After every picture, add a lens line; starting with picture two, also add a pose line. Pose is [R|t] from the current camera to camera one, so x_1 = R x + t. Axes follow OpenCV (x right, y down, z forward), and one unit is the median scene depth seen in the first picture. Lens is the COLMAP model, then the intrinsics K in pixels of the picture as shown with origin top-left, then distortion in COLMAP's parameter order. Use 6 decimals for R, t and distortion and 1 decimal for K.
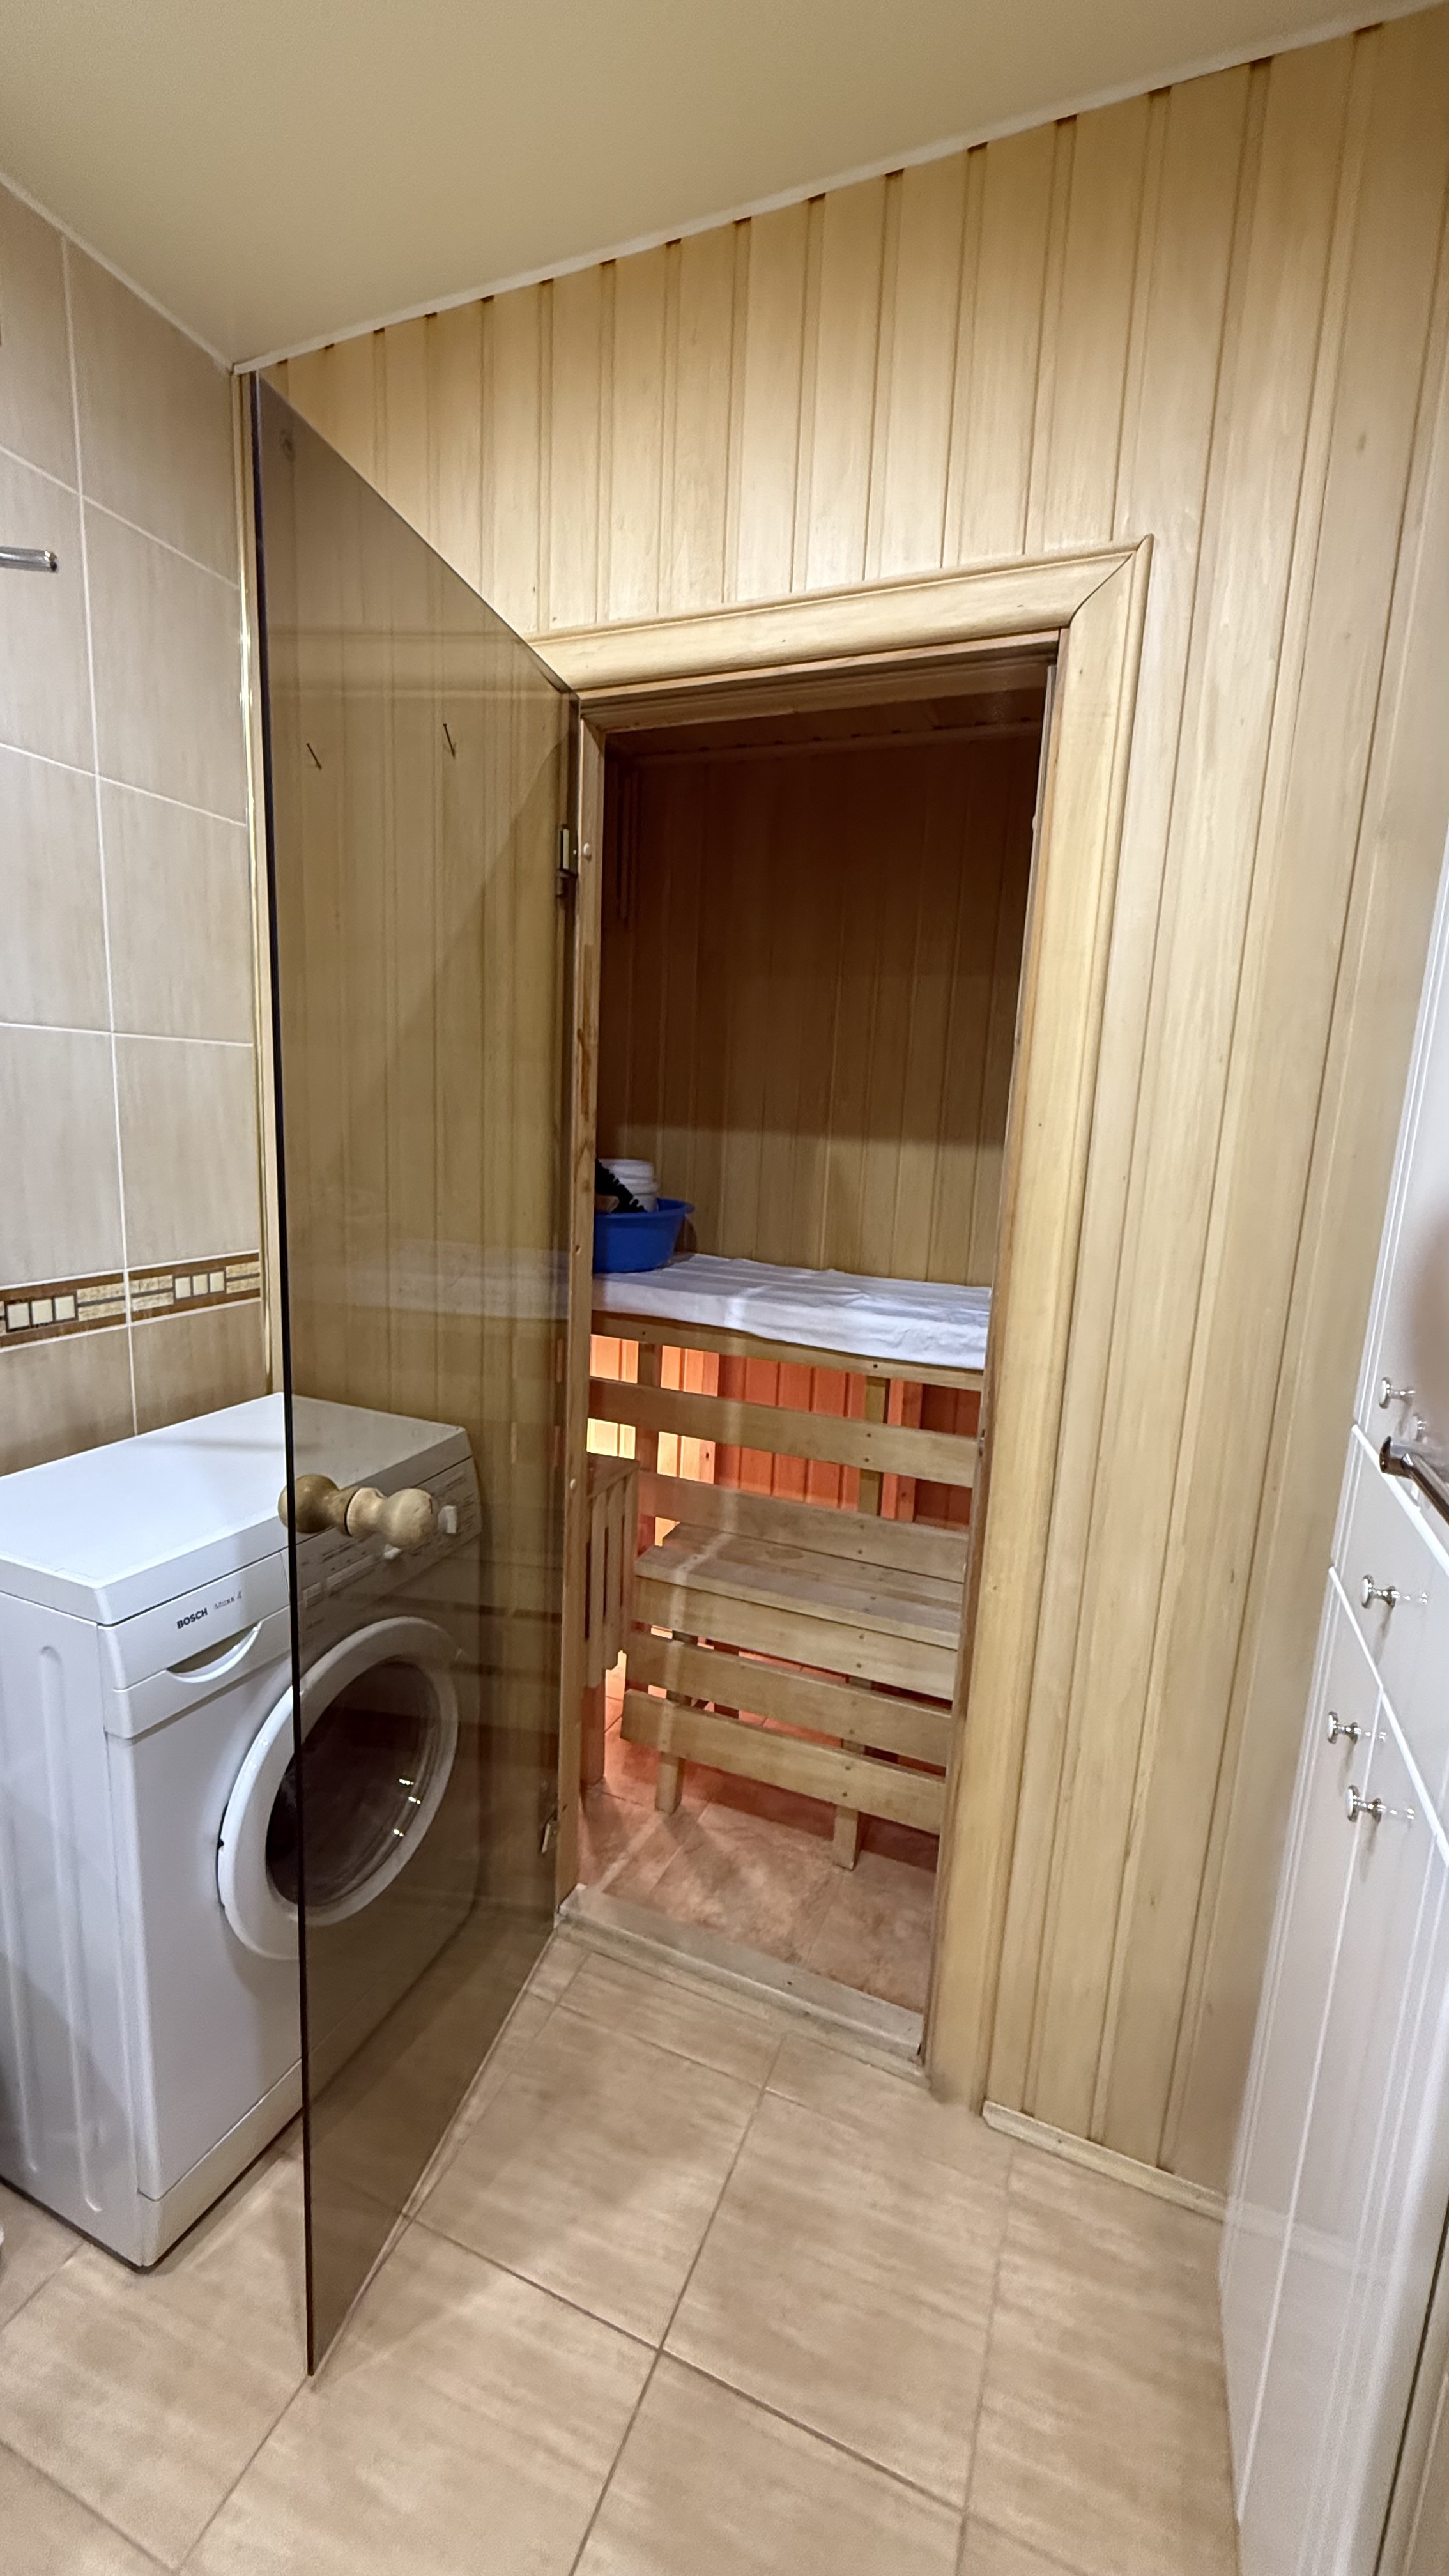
lens RADIAL K [[1030.8, 0, 720.1], [0, 1030.8, 1291.7], [0, 0, 1]] dist [-0.000250, 0.000277]
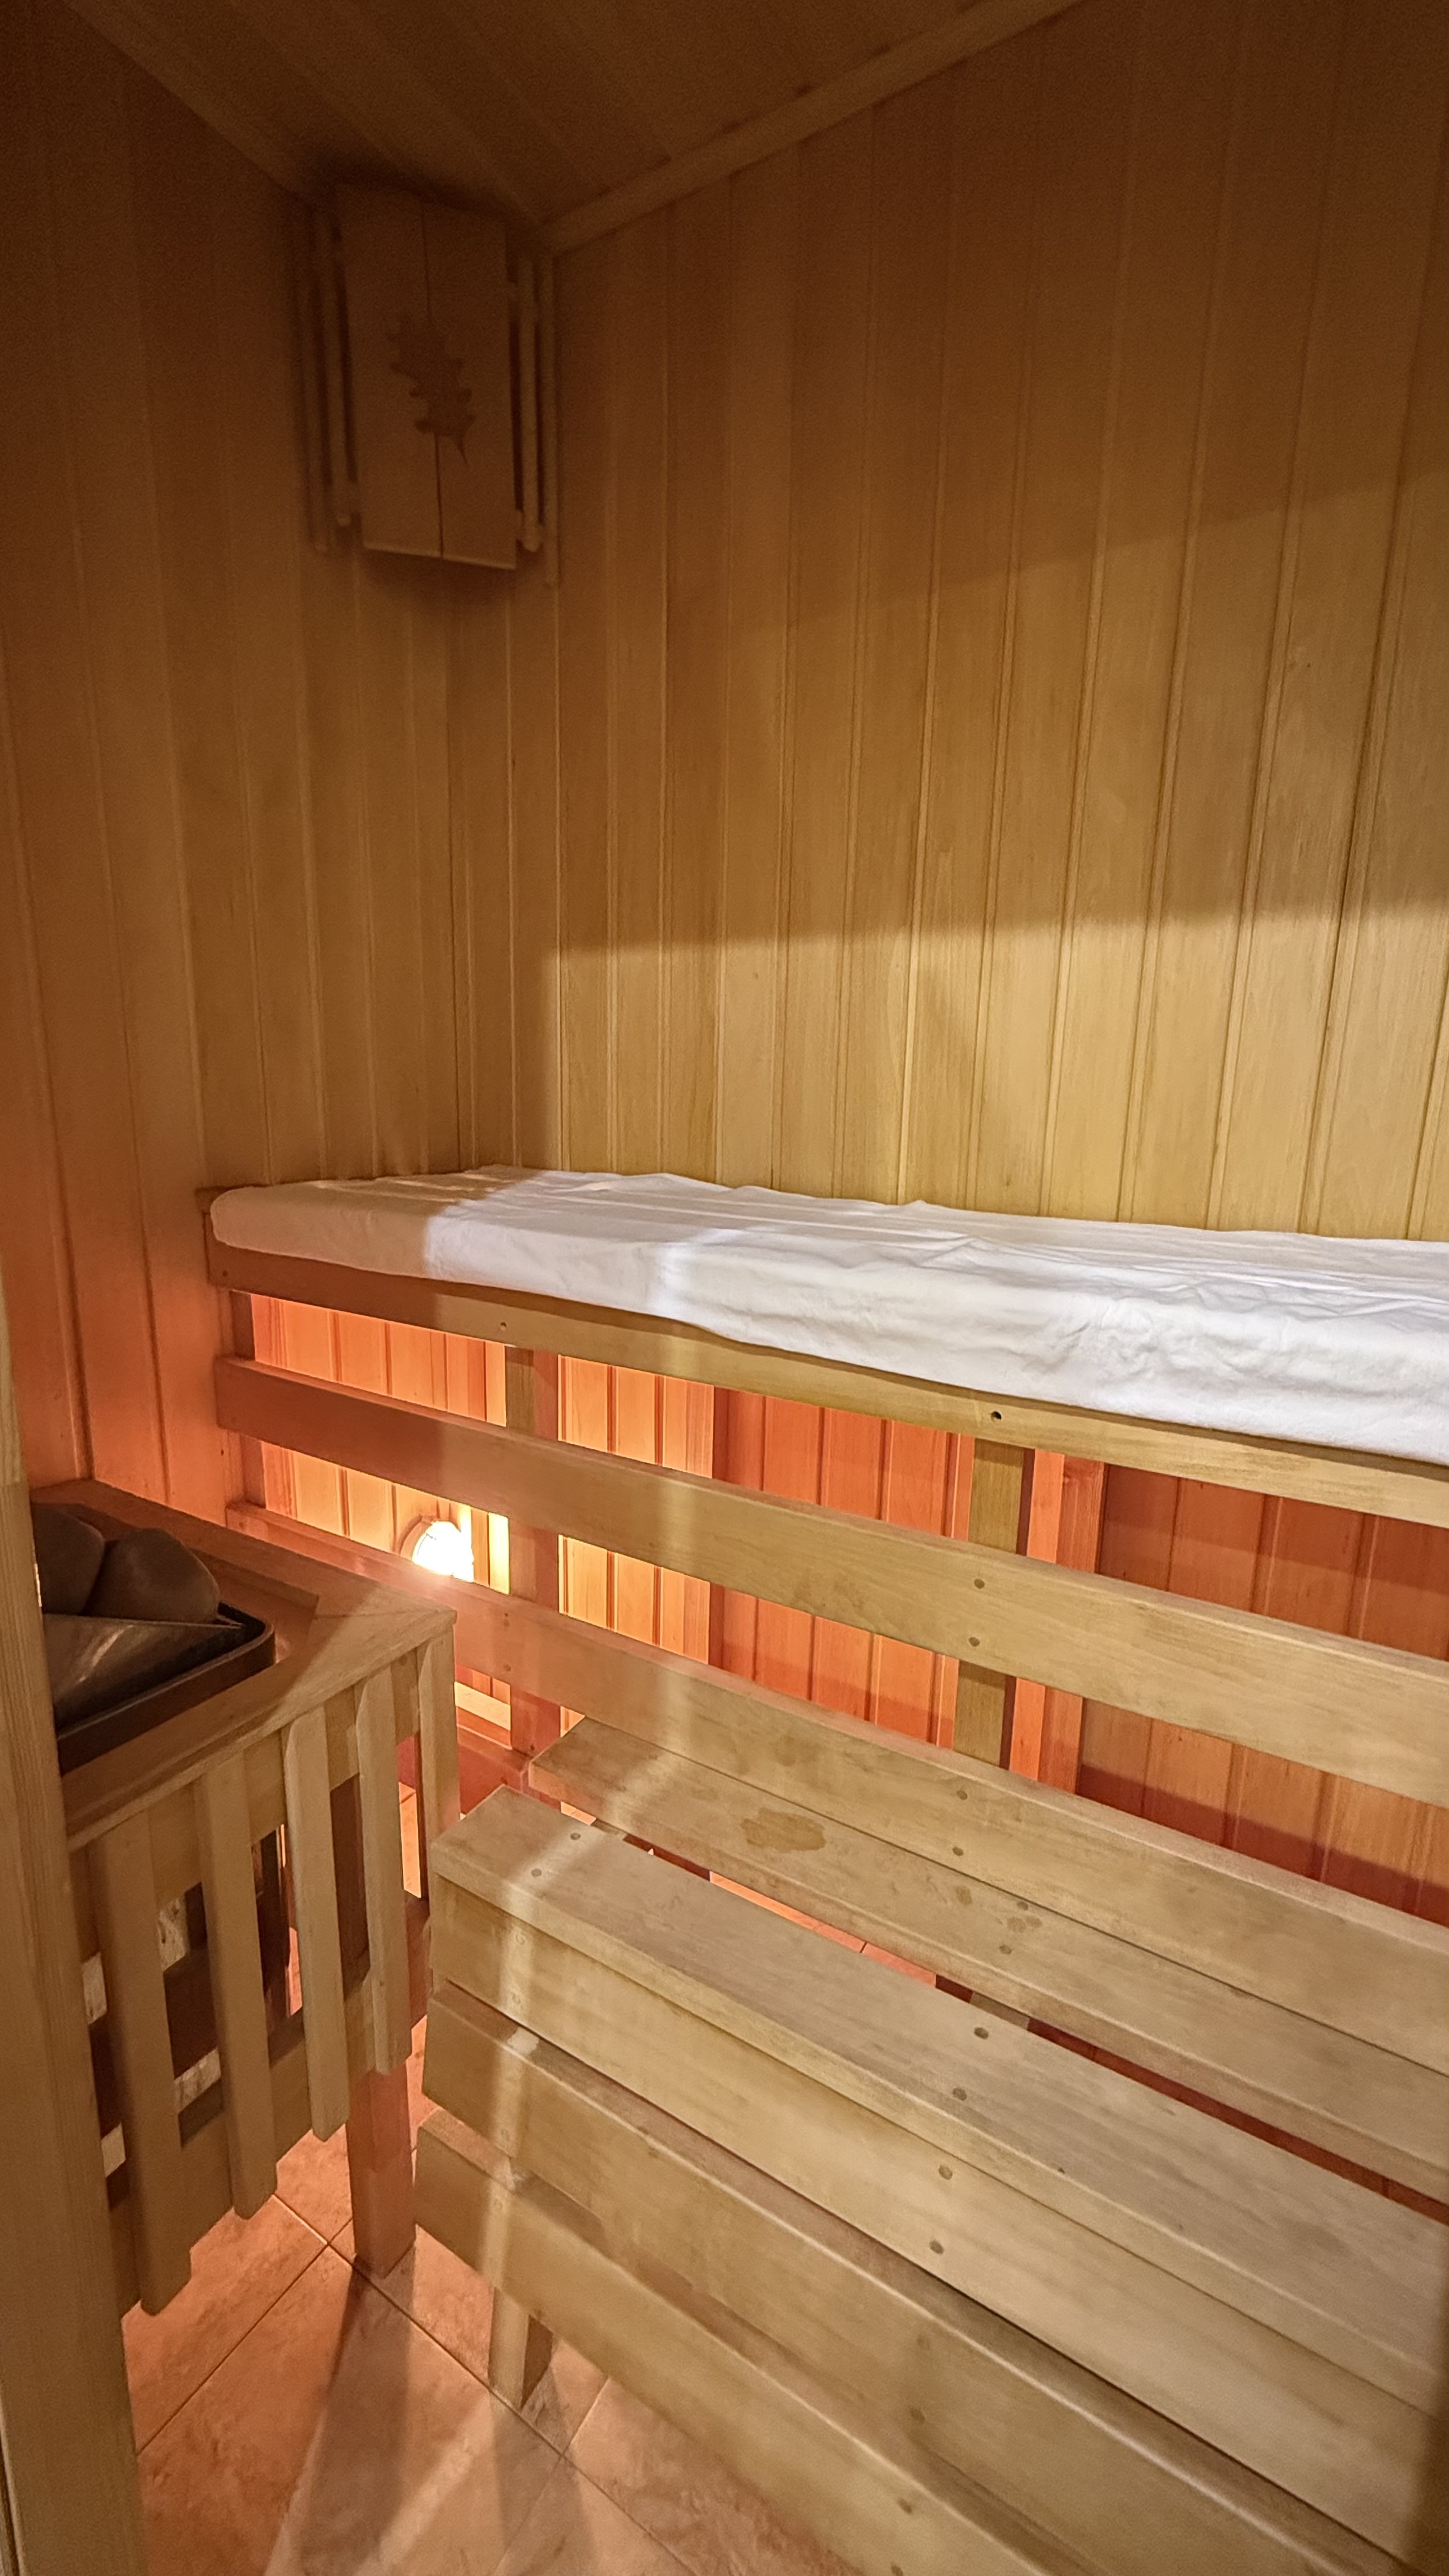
lens RADIAL K [[1030.8, 0, 728.3], [0, 1030.8, 1292.6], [0, 0, 1]] dist [-0.000250, 0.000277]
pose [[0.990511, 0.006435, -0.137286, 0.103773], [-0.004873, 0.999920, 0.011709, 0.020897], [0.137350, -0.010928, 0.990462, 0.597735]]
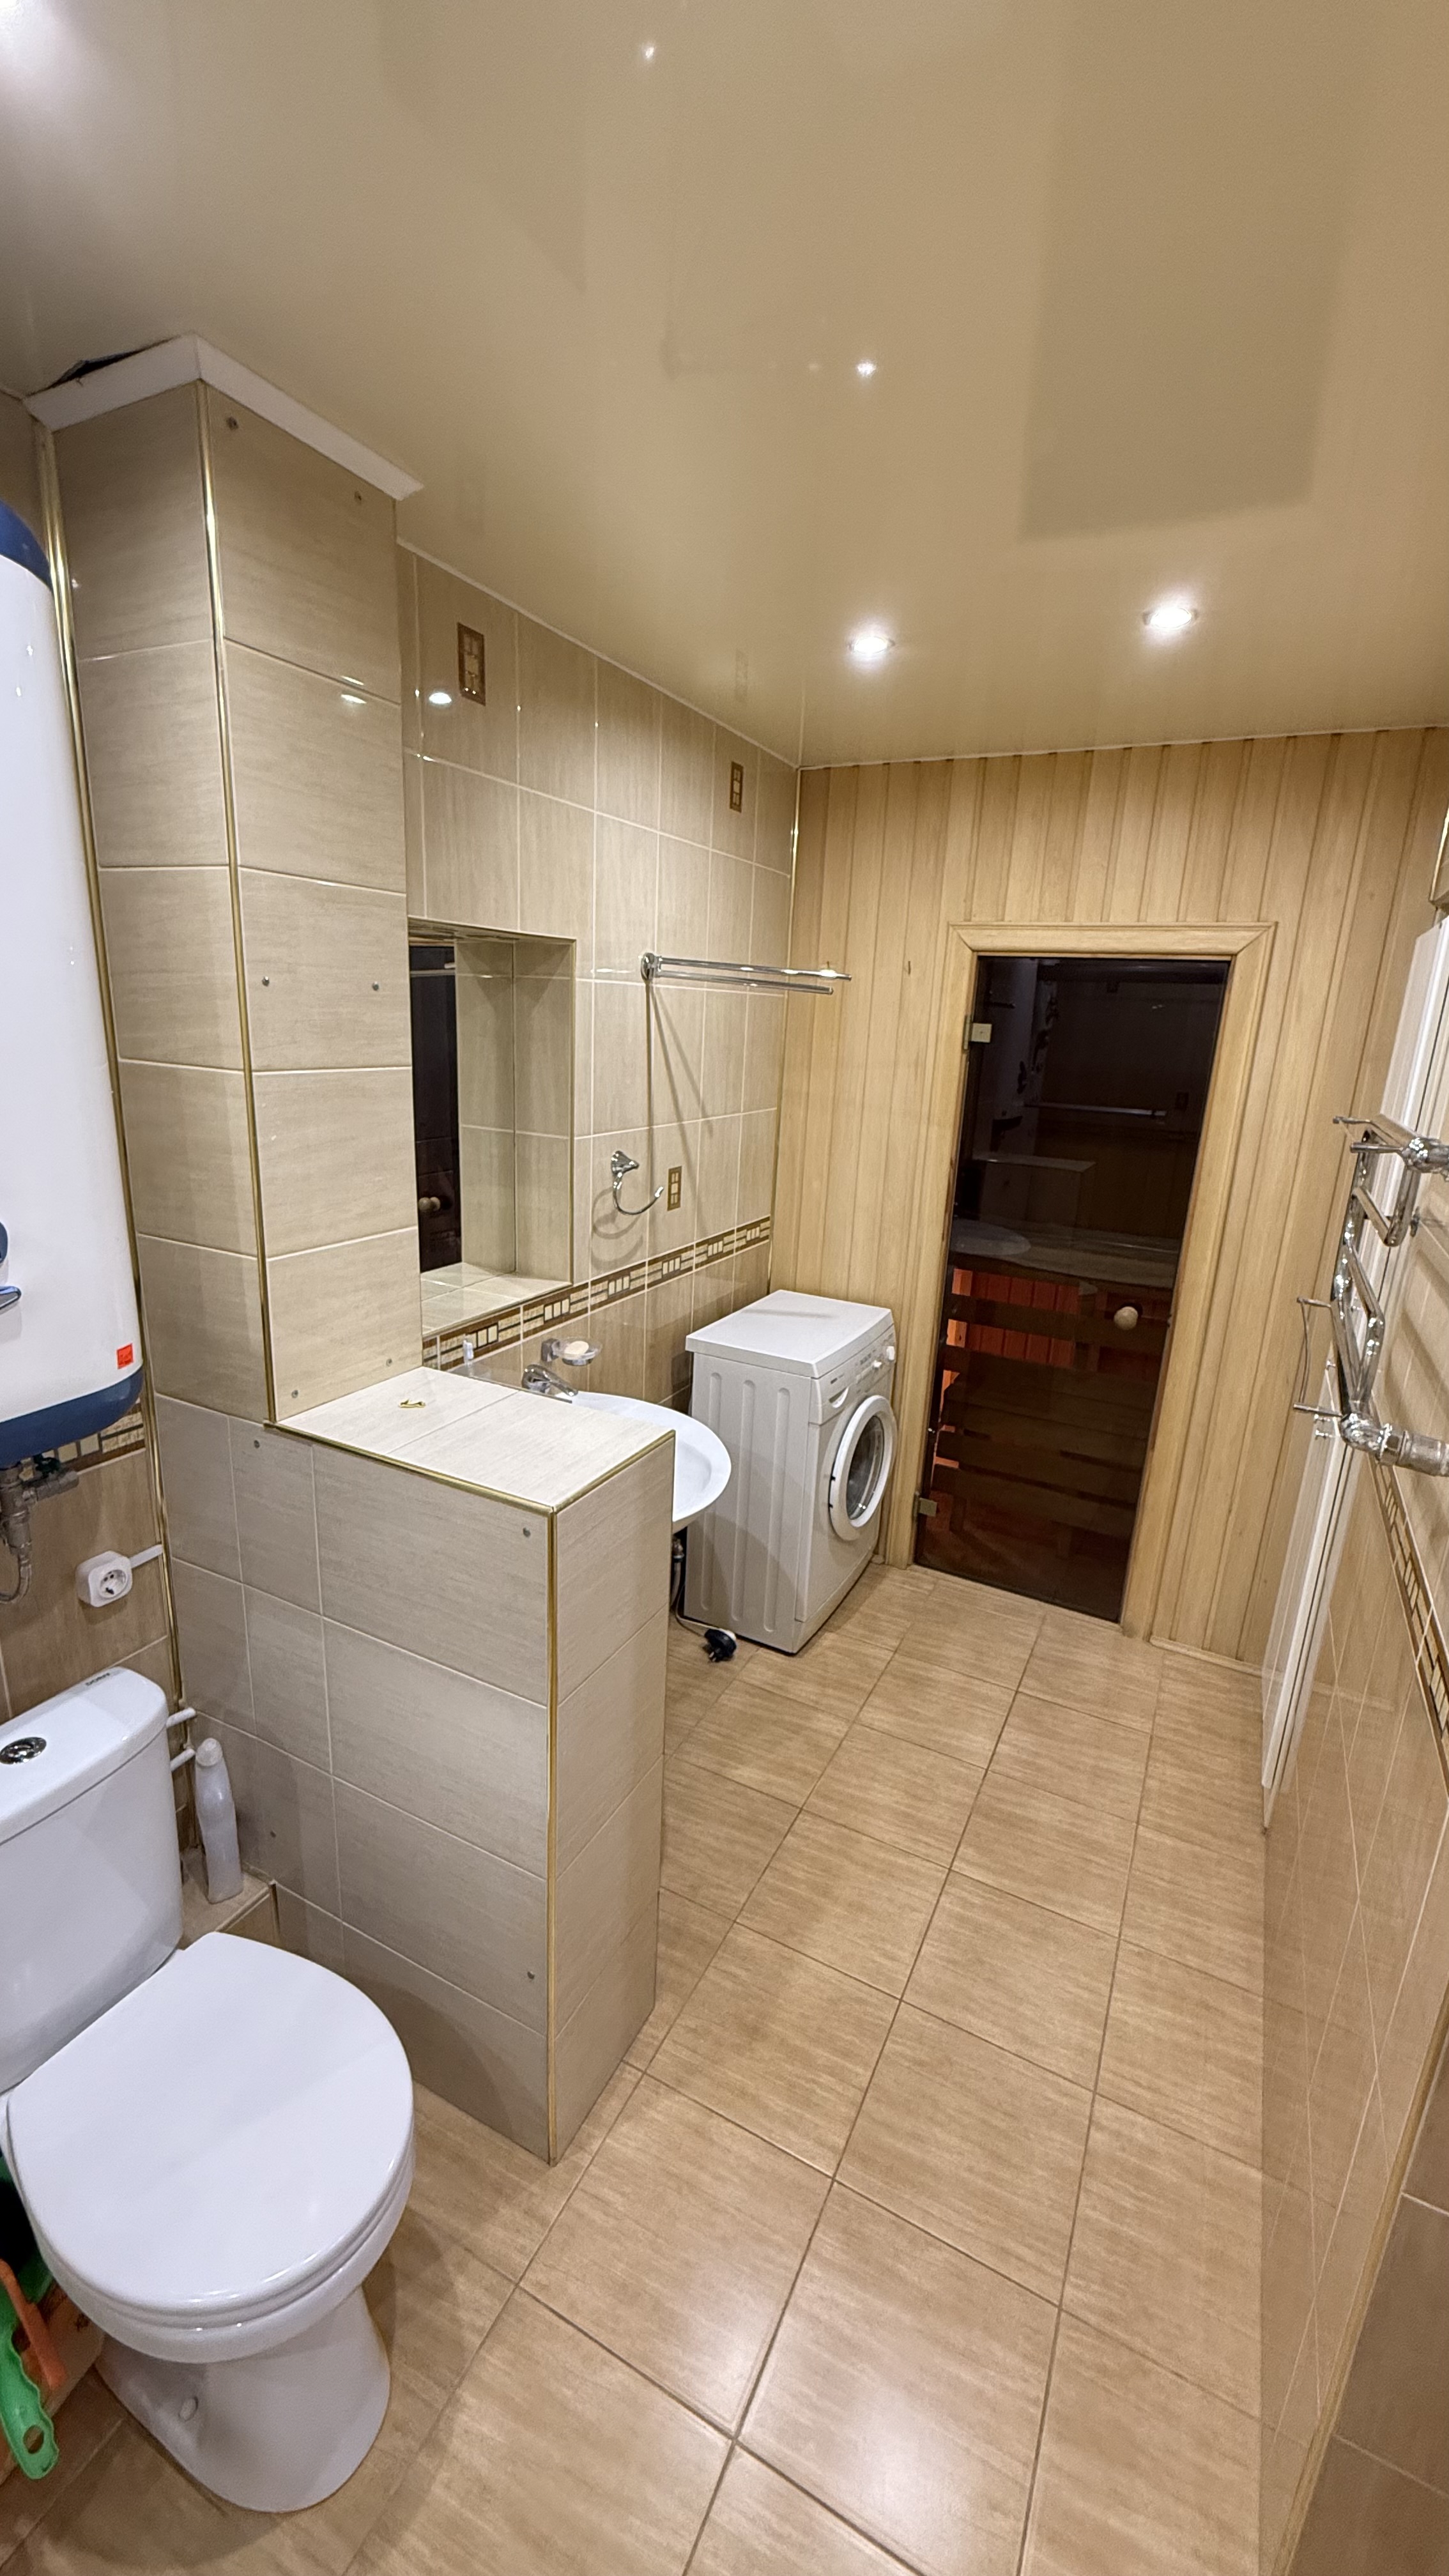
lens RADIAL K [[1030.8, 0, 726.4], [0, 1030.8, 1290.2], [0, 0, 1]] dist [-0.000250, 0.000277]
pose [[0.996393, 0.024816, -0.081153, -0.315738], [-0.018114, 0.996443, 0.082305, -0.047842], [0.082907, -0.080538, 0.993298, -0.766351]]
